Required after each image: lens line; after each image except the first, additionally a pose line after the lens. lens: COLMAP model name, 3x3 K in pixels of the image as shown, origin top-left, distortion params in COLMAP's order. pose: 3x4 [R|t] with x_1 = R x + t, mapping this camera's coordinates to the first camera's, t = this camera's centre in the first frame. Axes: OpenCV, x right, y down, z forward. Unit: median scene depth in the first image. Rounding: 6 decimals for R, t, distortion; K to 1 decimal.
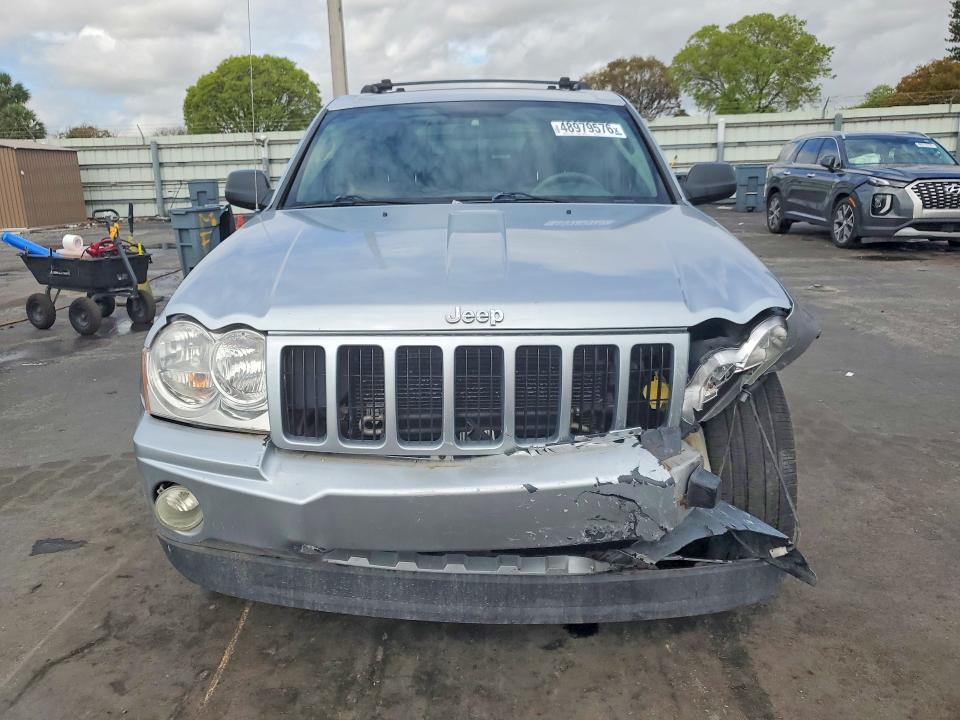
lens RADIAL K [[776.2, 0, 480.0], [0, 776.2, 360.0], [0, 0, 1]] dist [0.010147, 0.007522]
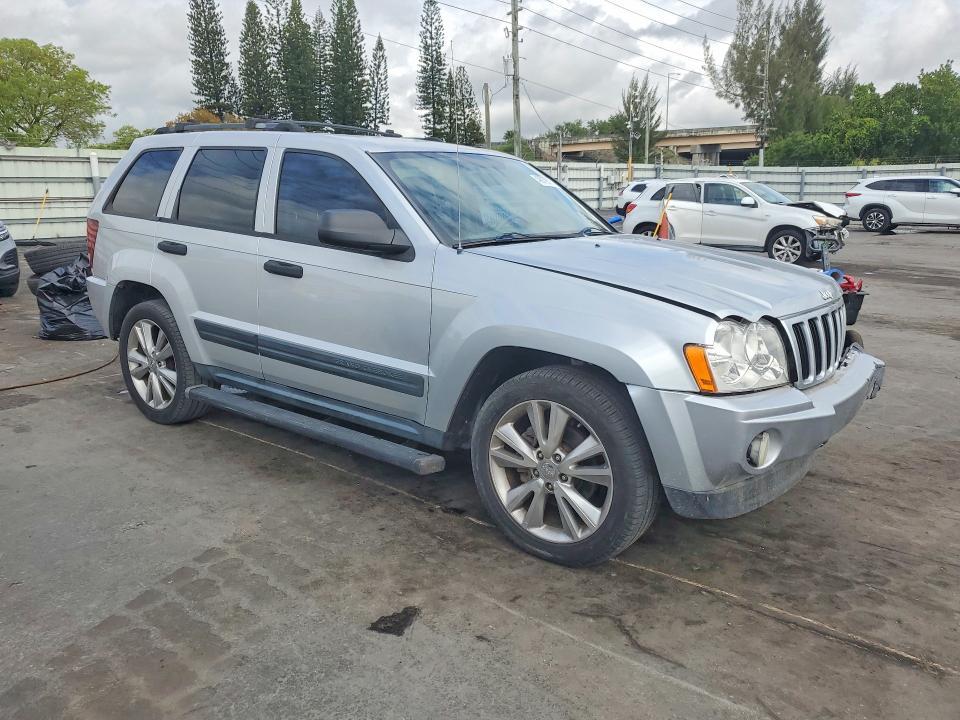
lens RADIAL K [[817.7, 0, 493.6], [0, 817.7, 358.7], [0, 0, 1]] dist [0.007438, 0.001237]
pose [[0.563184, -0.141164, 0.814184, -0.255949], [0.188986, 0.981189, 0.039395, -0.014365], [-0.804430, 0.131683, 0.579269, 0.073508]]
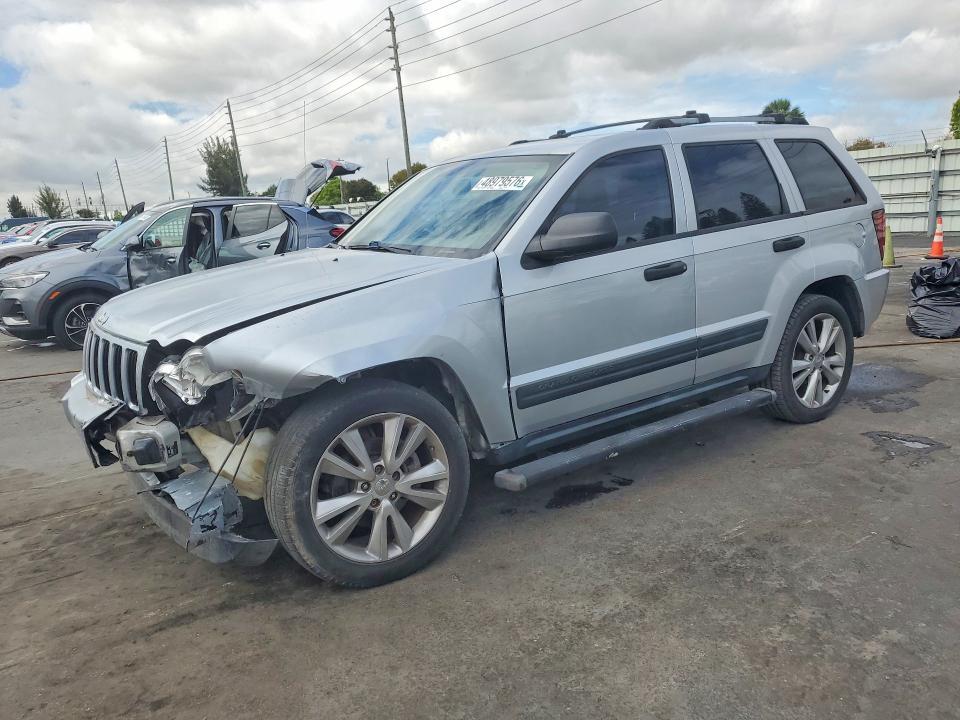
lens RADIAL K [[817.7, 0, 493.6], [0, 817.7, 358.7], [0, 0, 1]] dist [0.007438, 0.001237]
pose [[0.564875, 0.161460, -0.809226, 0.262080], [-0.177548, 0.981483, 0.071894, -0.031763], [0.805849, 0.103065, 0.583082, 0.084984]]
